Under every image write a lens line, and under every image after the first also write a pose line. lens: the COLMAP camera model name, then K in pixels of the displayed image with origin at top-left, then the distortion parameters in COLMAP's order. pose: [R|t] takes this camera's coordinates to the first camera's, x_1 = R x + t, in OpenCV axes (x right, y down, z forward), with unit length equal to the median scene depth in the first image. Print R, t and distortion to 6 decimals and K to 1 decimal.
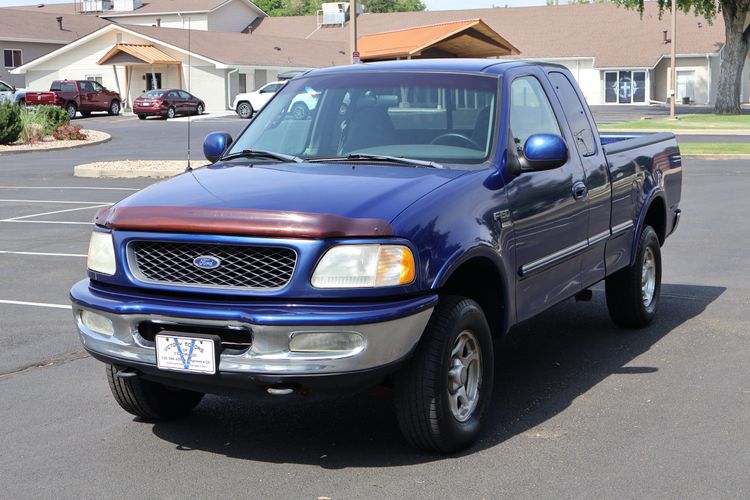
lens RADIAL K [[1263.4, 0, 378.3], [0, 1263.4, 252.0], [0, 0, 1]] dist [0.022865, 0.000000]
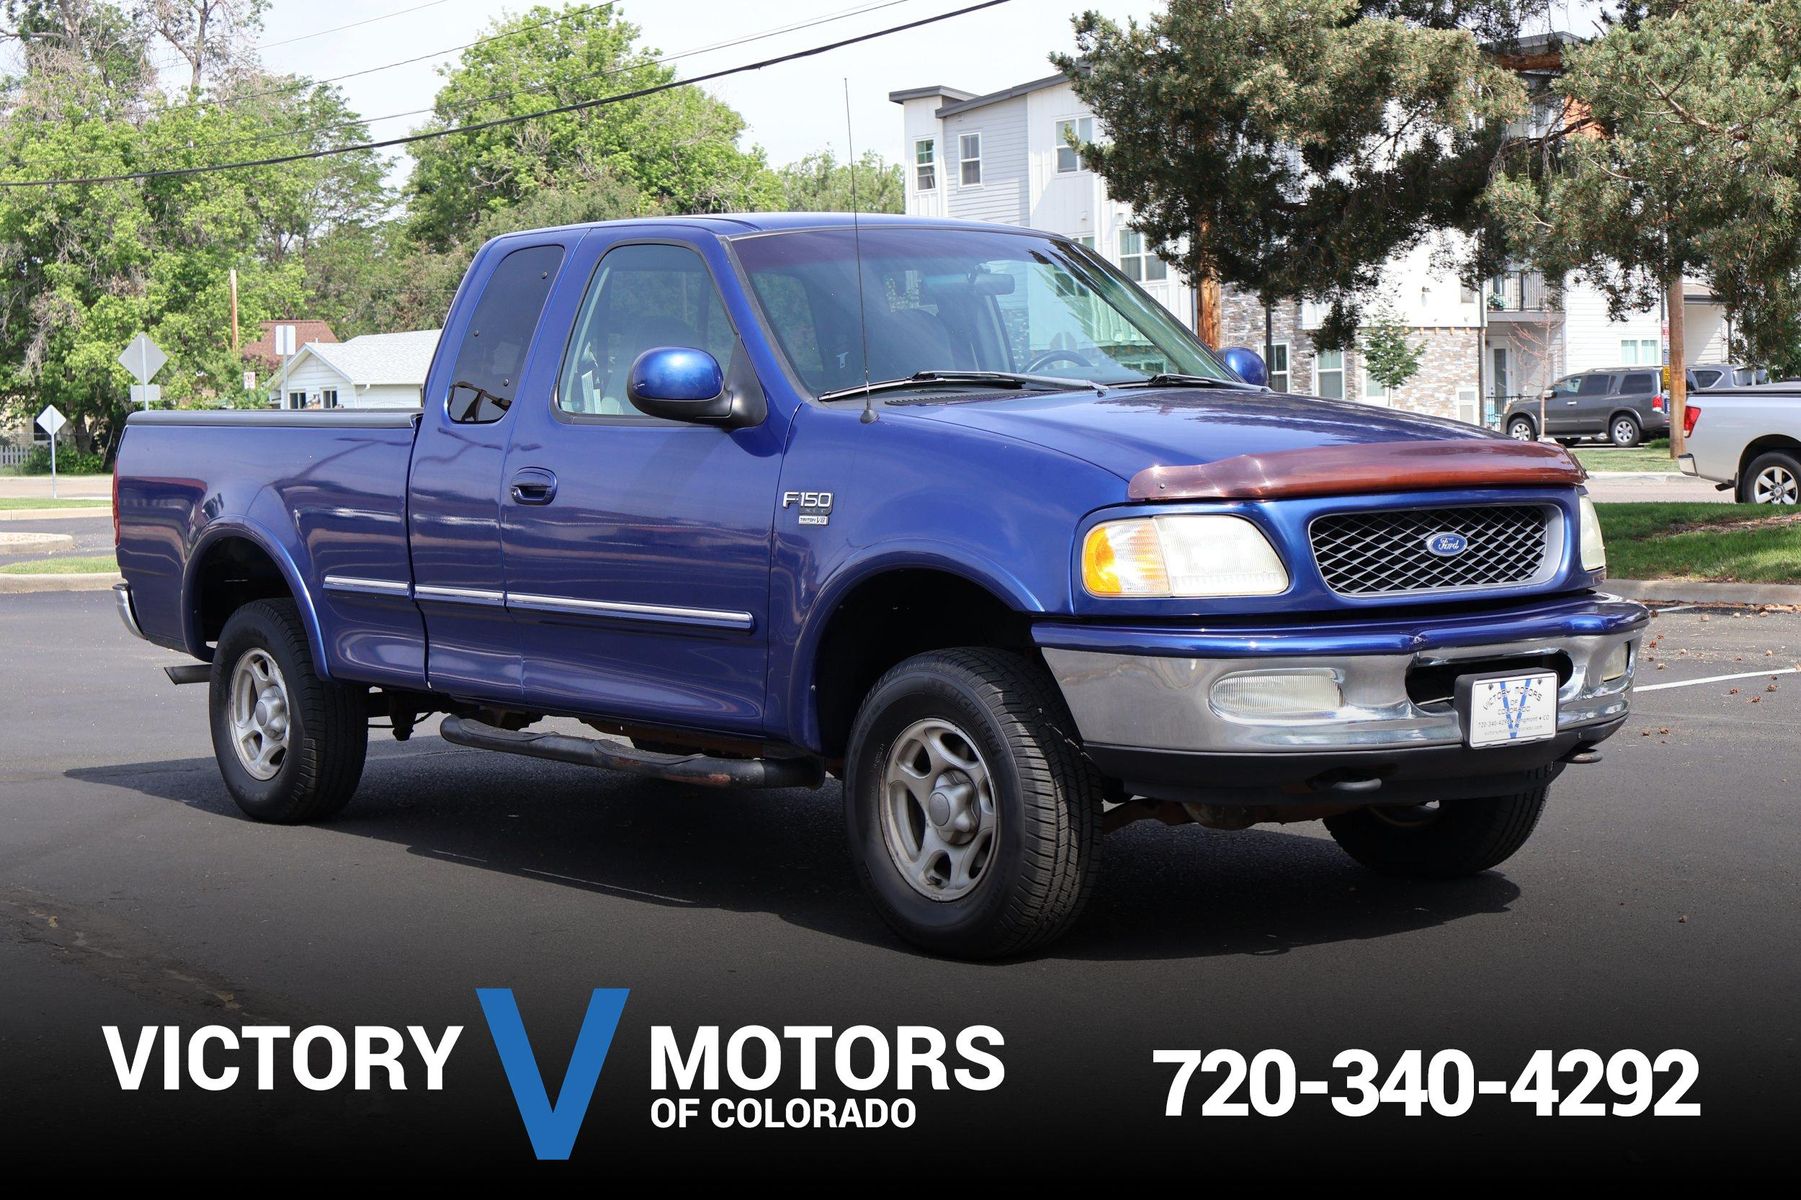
lens RADIAL K [[3033.8, 0, 893.5], [0, 3033.8, 601.4], [0, 0, 1]] dist [0.022865, 0.000000]
pose [[0.418347, -0.044396, 0.907202, -1.364654], [0.128523, 0.991648, -0.010739, 0.015349], [-0.899148, 0.121089, 0.420559, 0.666345]]
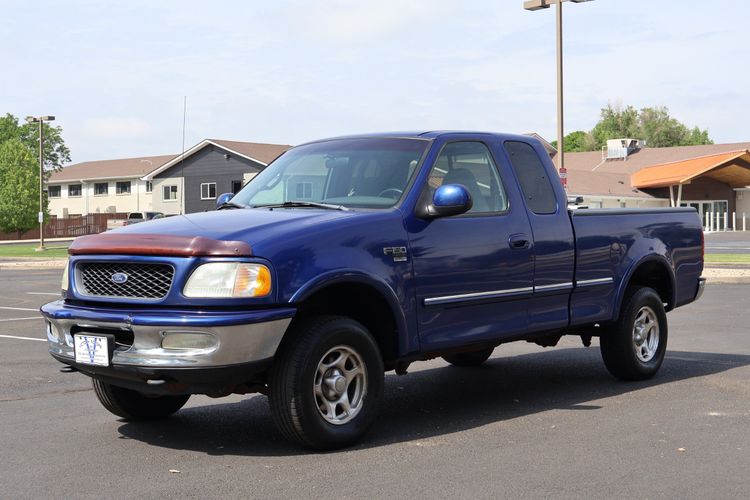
lens RADIAL K [[1110.7, 0, 372.2], [0, 1110.7, 246.1], [0, 0, 1]] dist [0.032970, 0.000000]
pose [[0.964917, 0.006403, -0.262477, 0.381763], [-0.033451, 0.994554, -0.098711, 0.075101], [0.260416, 0.104028, 0.959876, 0.017054]]
